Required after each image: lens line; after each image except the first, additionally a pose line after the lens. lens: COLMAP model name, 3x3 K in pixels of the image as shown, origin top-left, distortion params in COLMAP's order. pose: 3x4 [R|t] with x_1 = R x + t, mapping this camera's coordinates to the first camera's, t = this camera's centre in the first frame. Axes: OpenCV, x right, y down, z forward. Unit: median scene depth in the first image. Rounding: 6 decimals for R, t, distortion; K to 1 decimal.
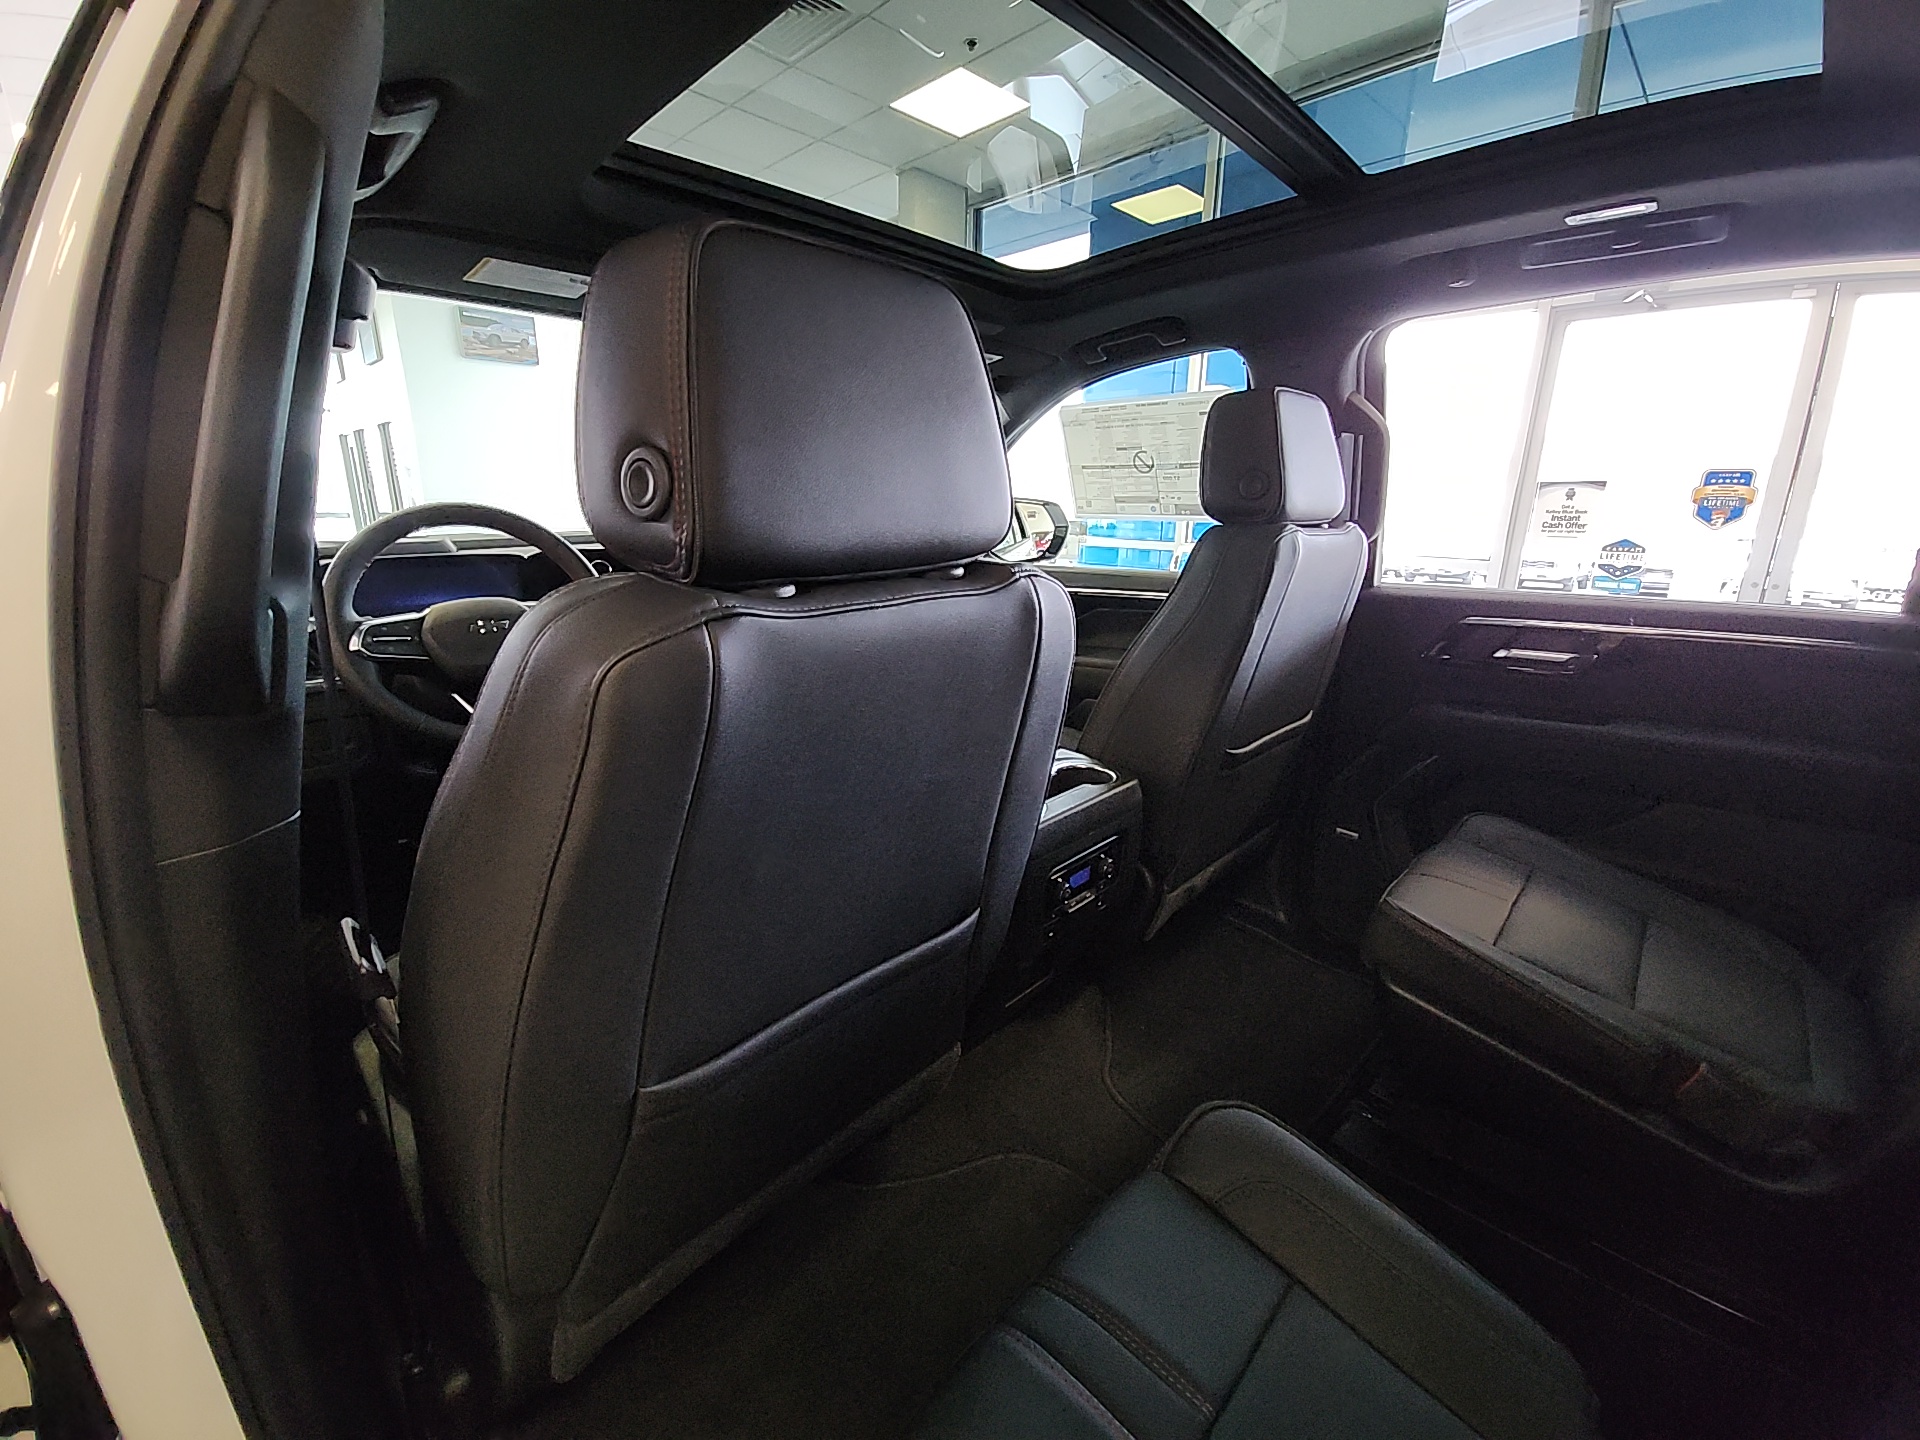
lens RADIAL K [[775.4, 0, 941.1], [0, 775.4, 702.3], [0, 0, 1]] dist [0.007225, -0.005624]
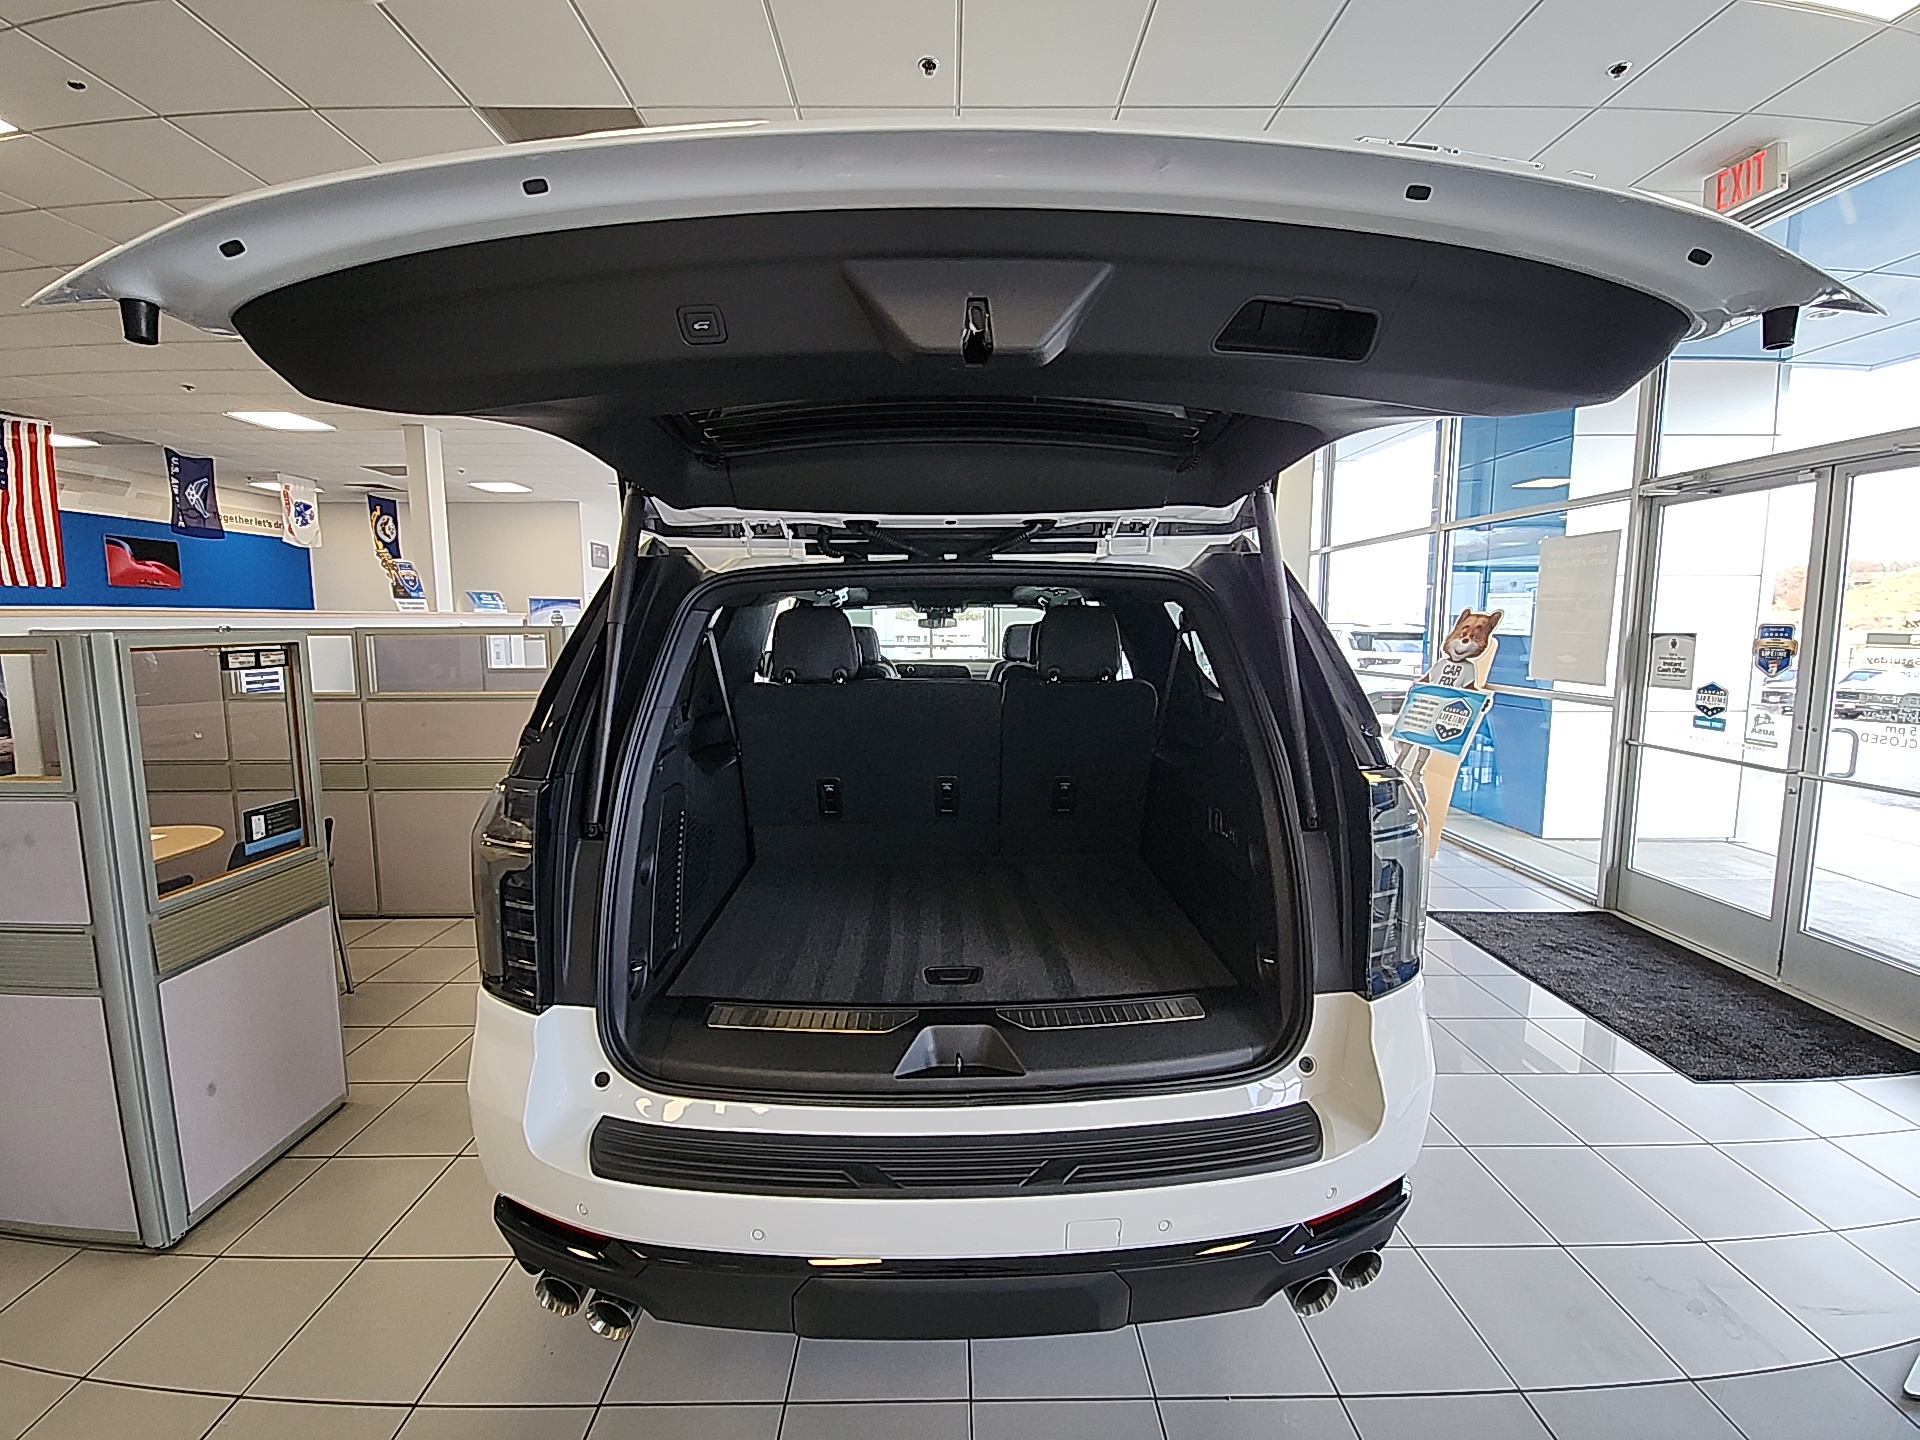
lens RADIAL K [[775.4, 0, 946.7], [0, 775.4, 701.8], [0, 0, 1]] dist [0.007225, -0.005624]
pose [[0.711256, 0.056297, -0.700675, 1.715654], [-0.167008, 0.981780, -0.090647, 0.202241], [0.682806, 0.181491, 0.707699, -1.072094]]
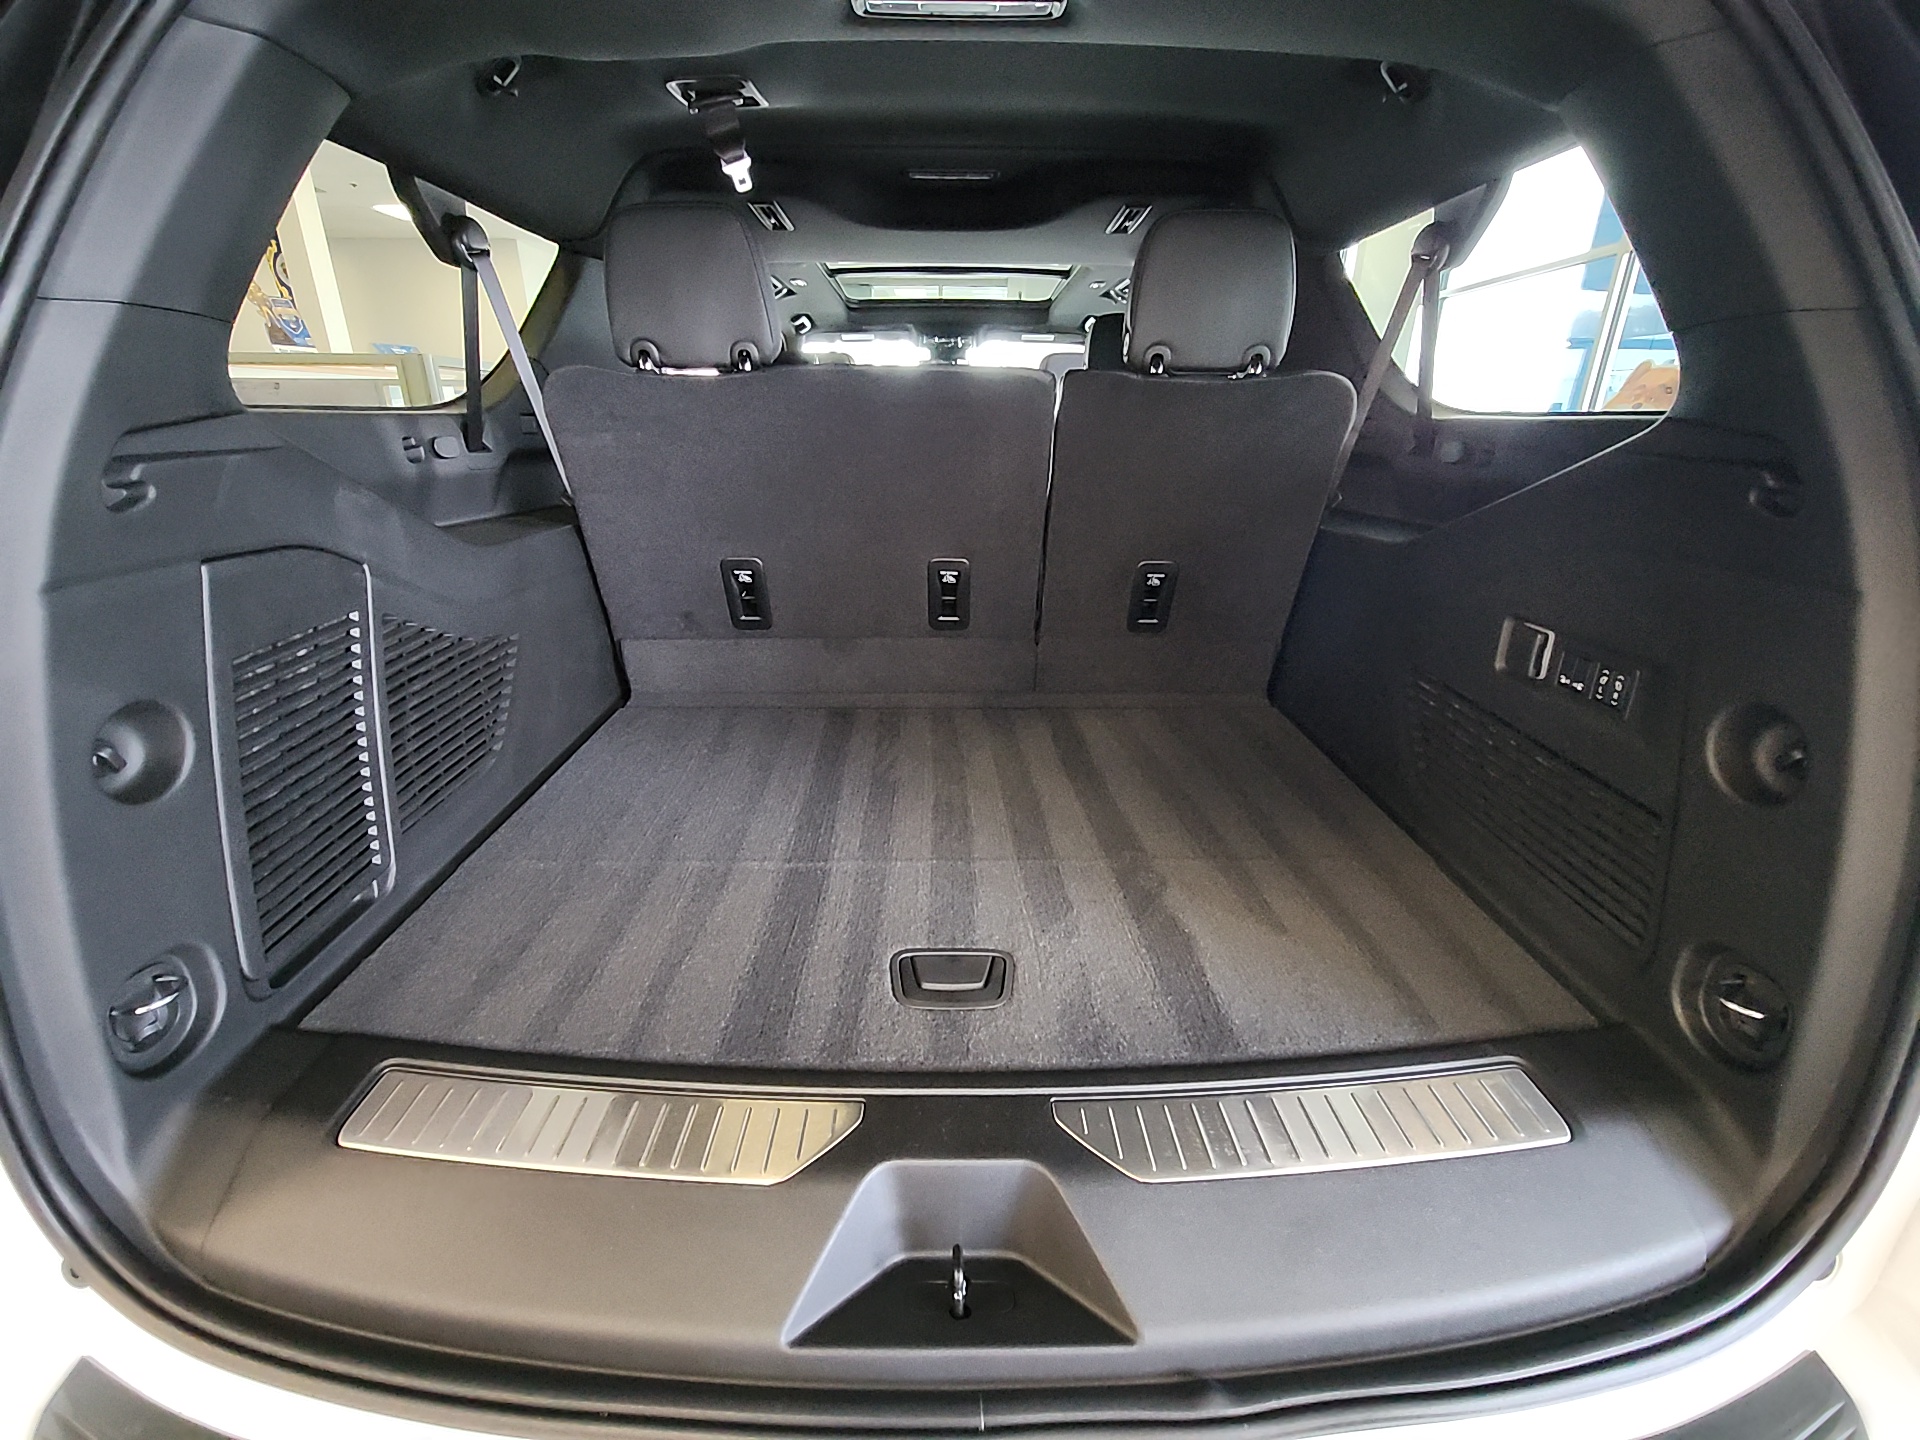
lens RADIAL K [[775.4, 0, 941.2], [0, 775.4, 710.8], [0, 0, 1]] dist [0.007225, -0.005624]
pose [[0.698078, 0.246555, -0.672234, 1.346332], [-0.181699, 0.969112, 0.166757, 0.224608], [0.692584, 0.005735, 0.721314, -0.674159]]
